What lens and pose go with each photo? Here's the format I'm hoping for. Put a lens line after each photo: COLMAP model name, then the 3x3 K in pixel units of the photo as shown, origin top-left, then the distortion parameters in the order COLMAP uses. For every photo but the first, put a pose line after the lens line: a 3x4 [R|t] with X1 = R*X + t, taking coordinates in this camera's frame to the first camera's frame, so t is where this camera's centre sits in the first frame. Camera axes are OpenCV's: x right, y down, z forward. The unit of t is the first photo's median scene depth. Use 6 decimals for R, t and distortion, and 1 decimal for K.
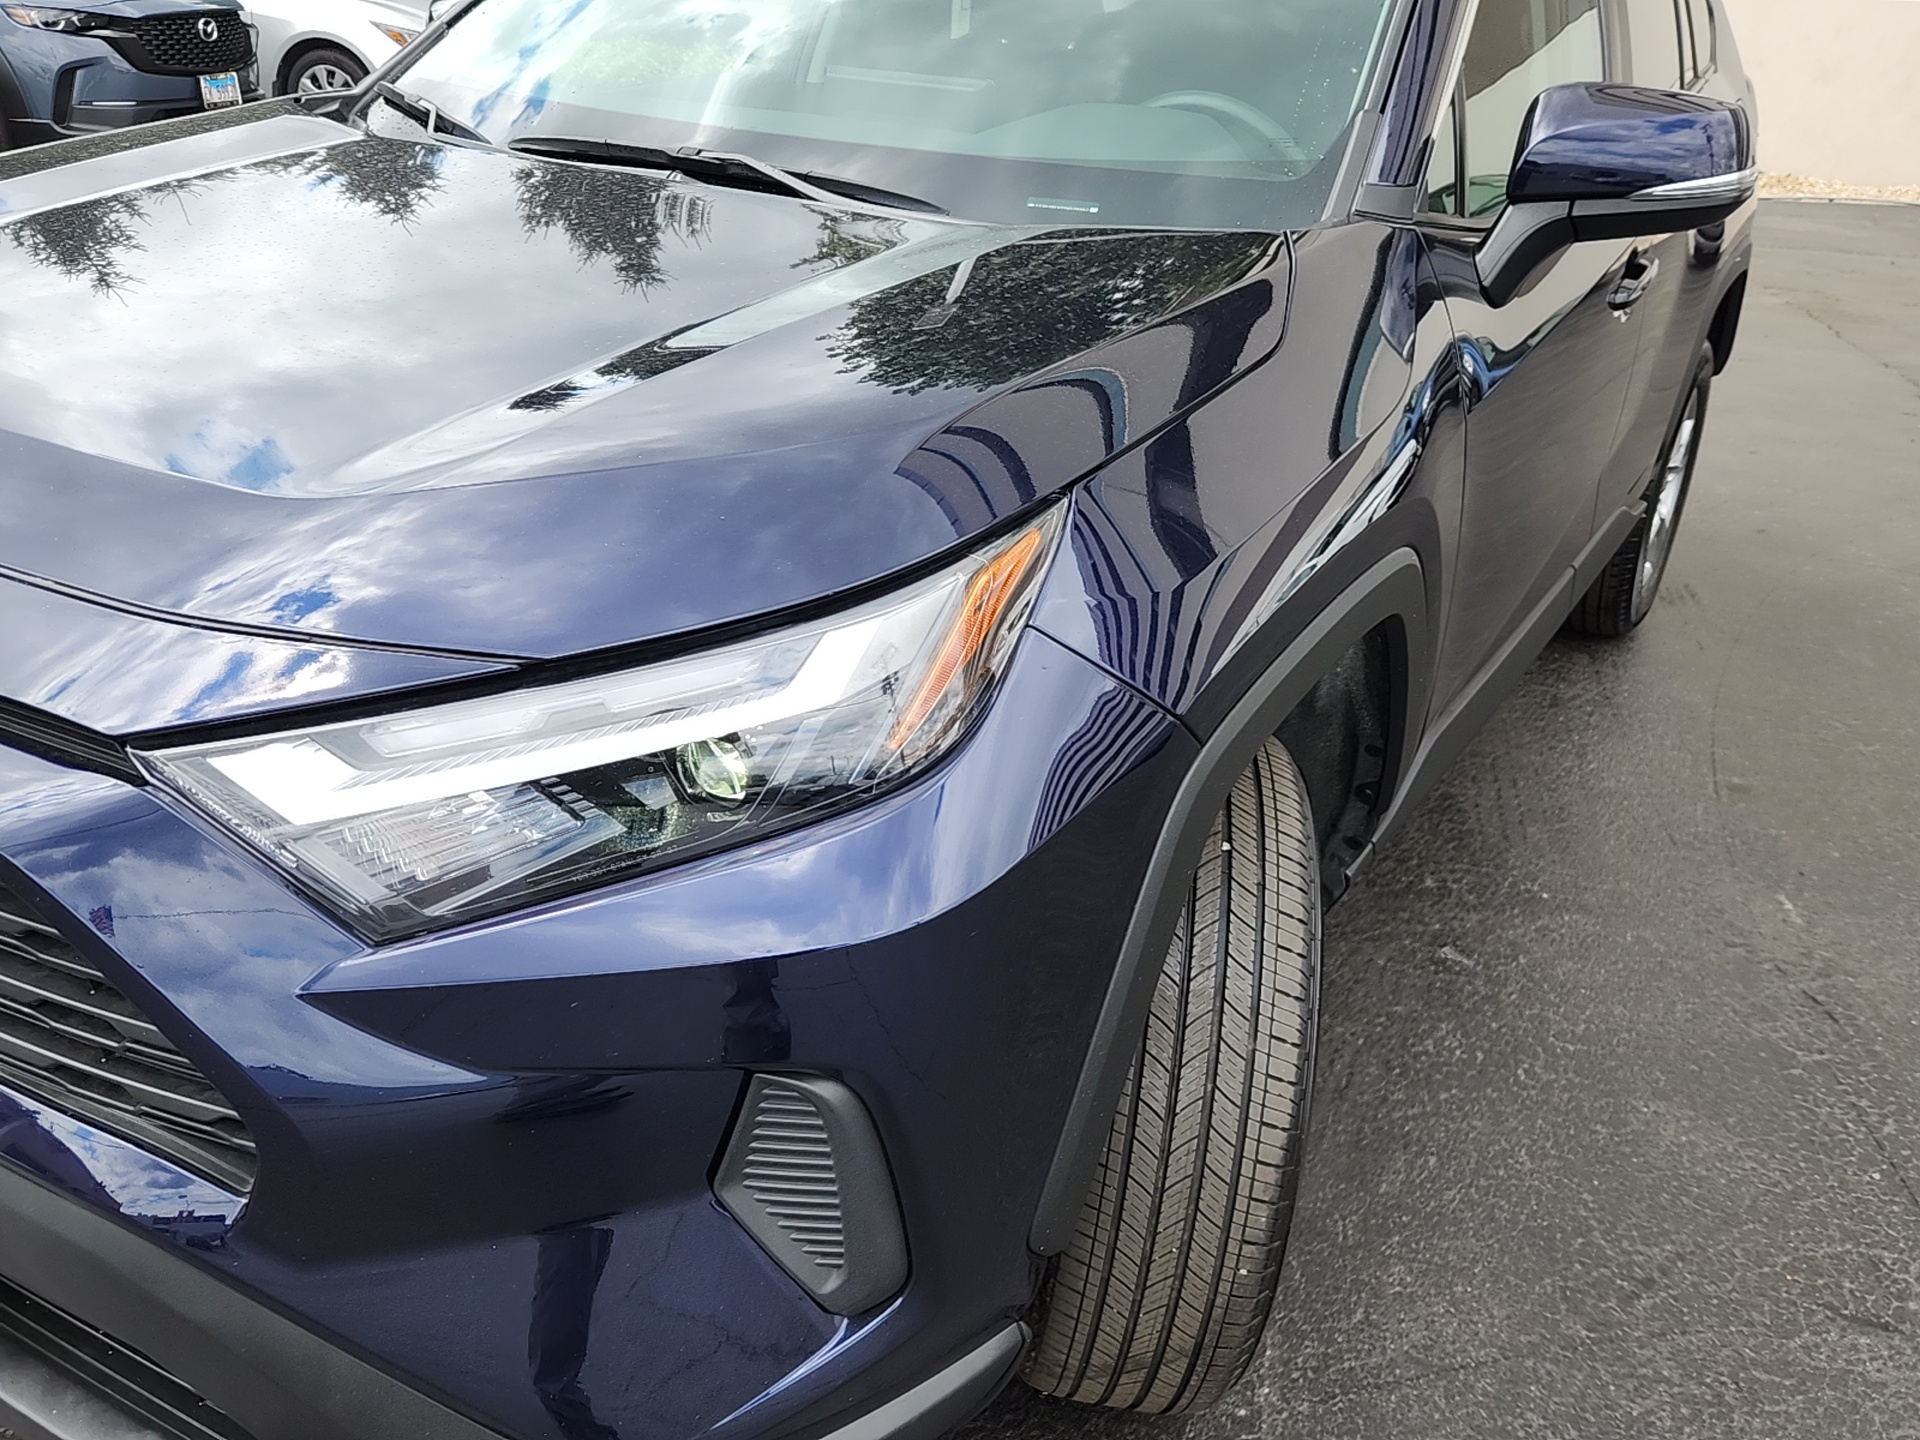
lens RADIAL K [[1591.3, 0, 960.0], [0, 1591.3, 720.0], [0, 0, 1]] dist [0.065563, -0.063336]
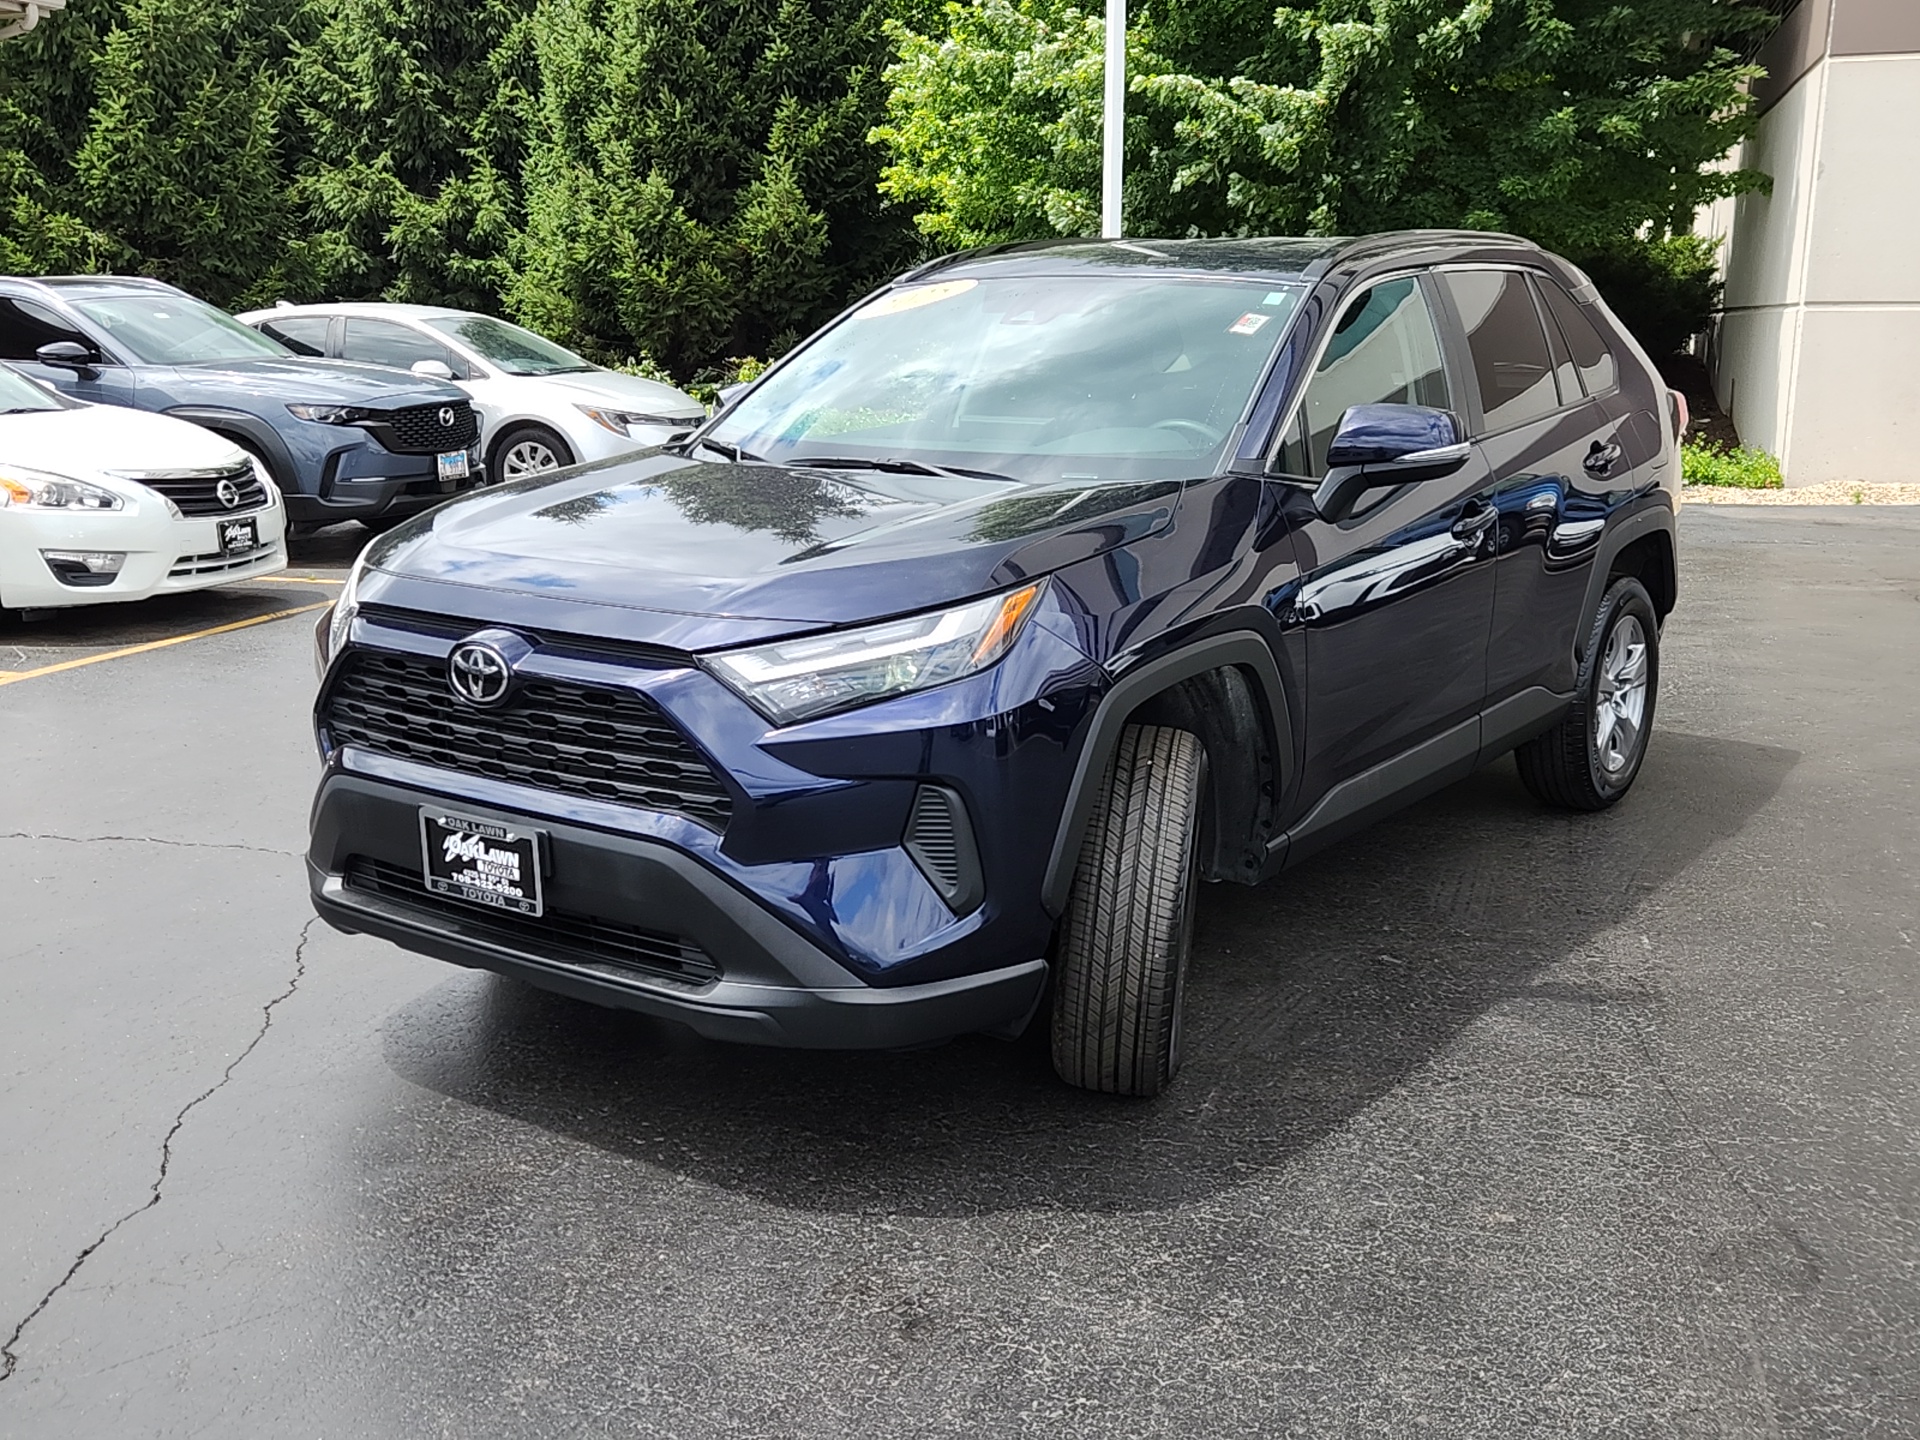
lens RADIAL K [[1874.6, 0, 960.0], [0, 1874.6, 720.0], [0, 0, 1]] dist [0.076680, -0.152358]
pose [[0.994913, -0.028165, -0.096723, 0.123197], [0.005416, 0.973690, -0.227813, 0.438655], [0.100595, 0.226130, 0.968889, -1.037907]]
